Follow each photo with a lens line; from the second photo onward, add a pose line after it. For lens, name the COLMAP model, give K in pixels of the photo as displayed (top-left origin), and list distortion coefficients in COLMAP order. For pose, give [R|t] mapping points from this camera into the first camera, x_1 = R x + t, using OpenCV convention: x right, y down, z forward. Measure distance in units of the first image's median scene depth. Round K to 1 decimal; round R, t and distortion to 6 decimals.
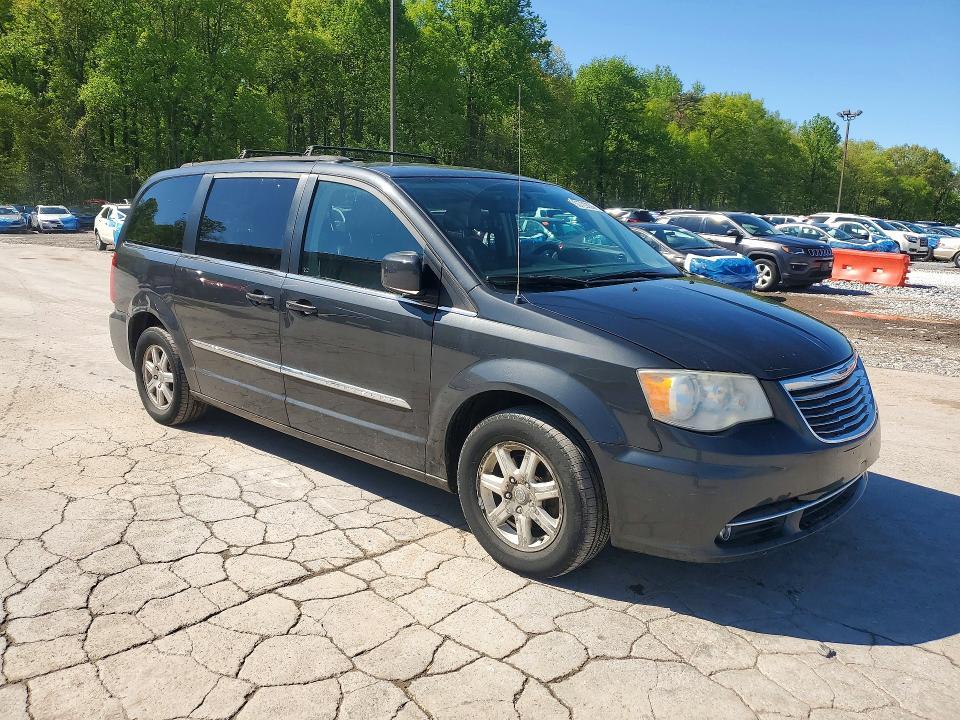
lens RADIAL K [[773.6, 0, 482.4], [0, 773.6, 357.8], [0, 0, 1]] dist [0.004076, 0.012485]
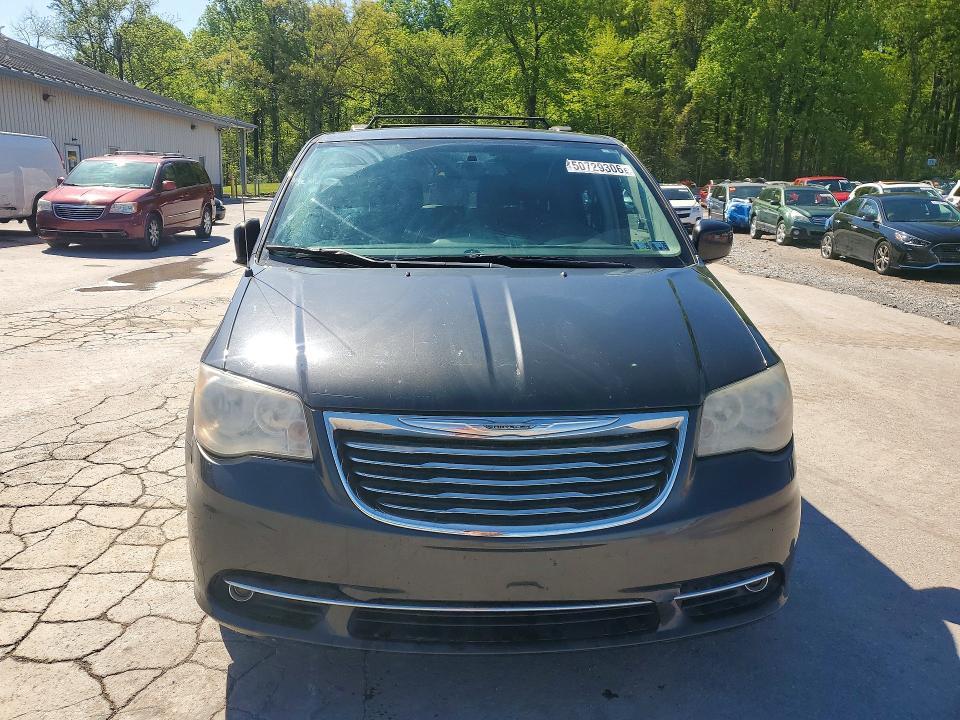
lens RADIAL K [[773.6, 0, 481.2], [0, 773.6, 362.3], [0, 0, 1]] dist [0.004076, 0.012485]
pose [[0.693172, 0.150818, -0.704817, 0.173691], [-0.131077, 0.987934, 0.082489, -0.015929], [0.708754, 0.035206, 0.704577, 0.110761]]
